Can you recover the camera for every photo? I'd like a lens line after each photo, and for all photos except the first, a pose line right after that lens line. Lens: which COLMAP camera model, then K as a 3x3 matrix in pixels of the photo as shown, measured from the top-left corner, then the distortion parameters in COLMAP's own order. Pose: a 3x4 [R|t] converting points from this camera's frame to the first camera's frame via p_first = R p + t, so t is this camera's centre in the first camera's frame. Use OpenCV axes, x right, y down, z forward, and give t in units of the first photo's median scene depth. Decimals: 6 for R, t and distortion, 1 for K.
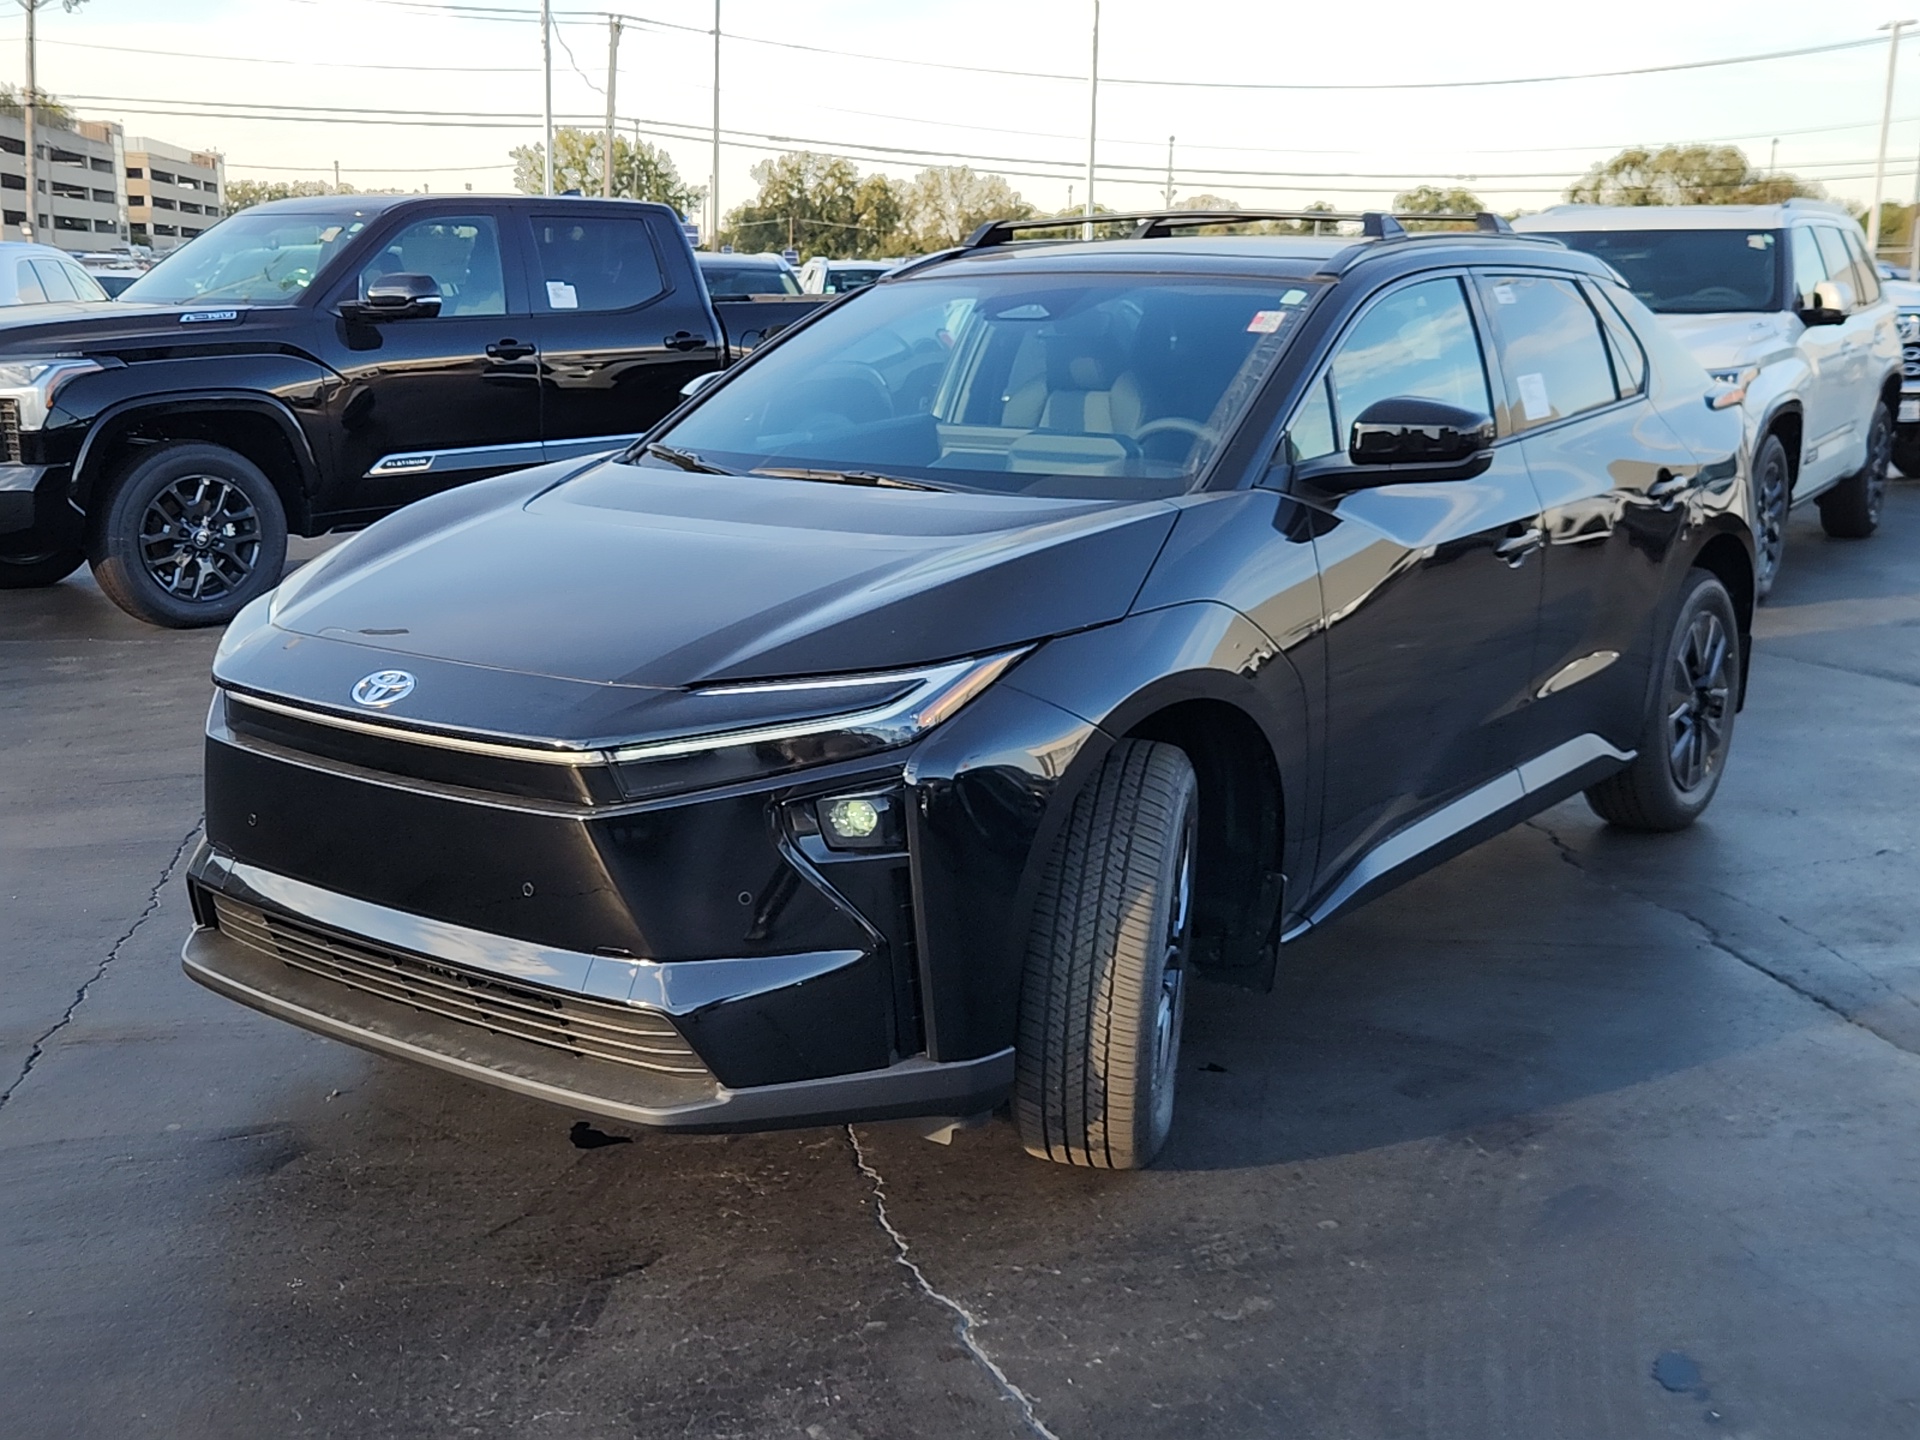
lens RADIAL K [[1456.6, 0, 960.0], [0, 1456.6, 720.0], [0, 0, 1]] dist [0.013268, 0.004780]
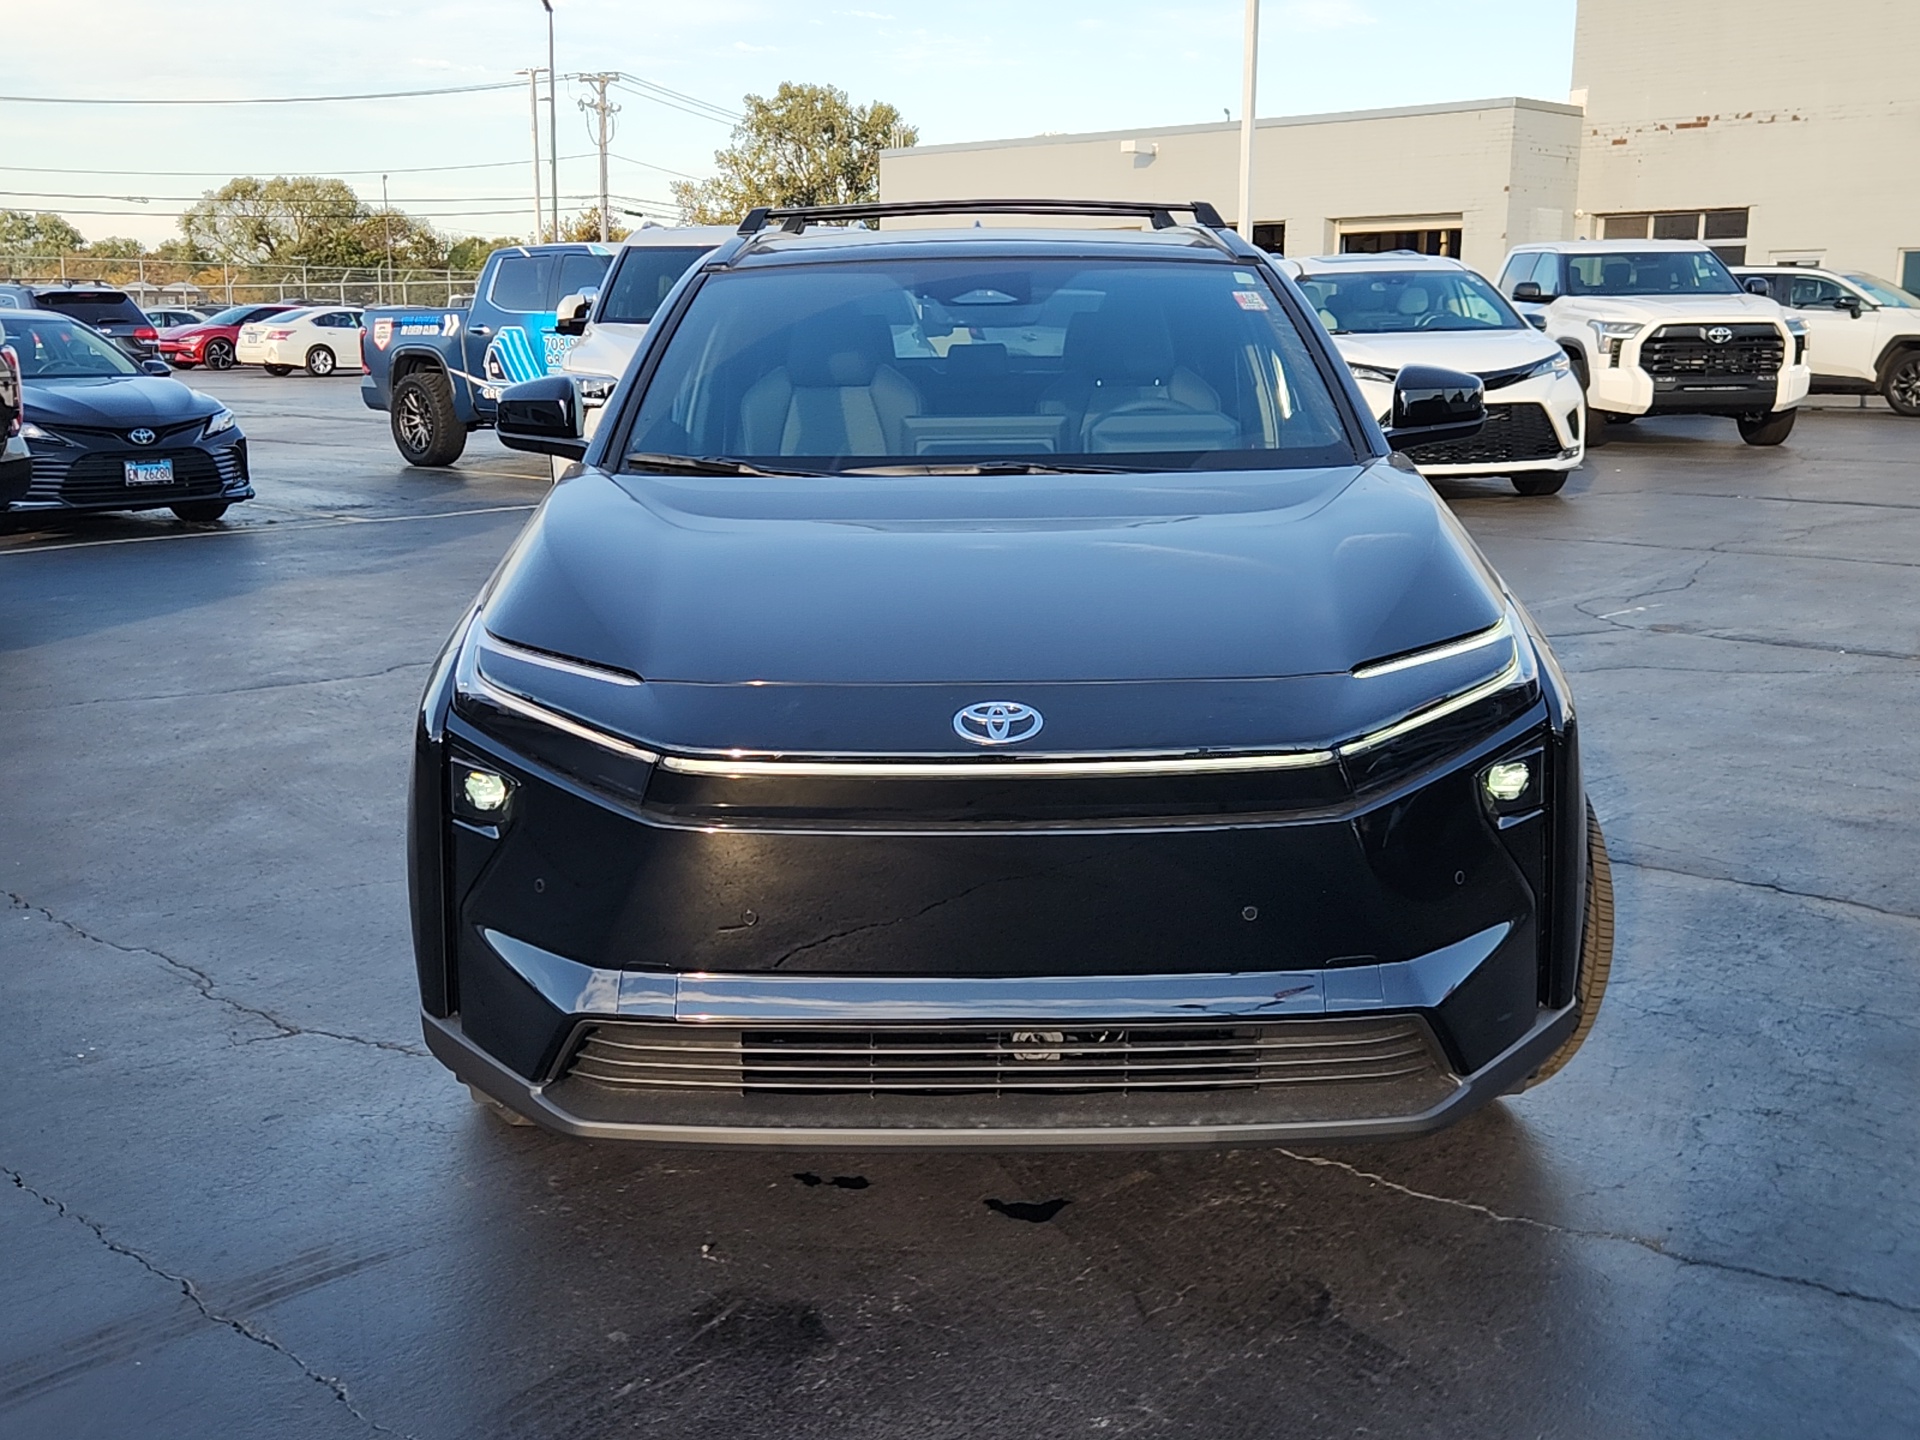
lens RADIAL K [[1490.6, 0, 960.0], [0, 1490.6, 720.0], [0, 0, 1]] dist [0.008530, 0.000689]
pose [[0.887583, -0.129464, 0.442081, -0.743230], [0.135145, 0.990648, 0.018778, -0.036617], [-0.440378, 0.043078, 0.896779, 0.218288]]
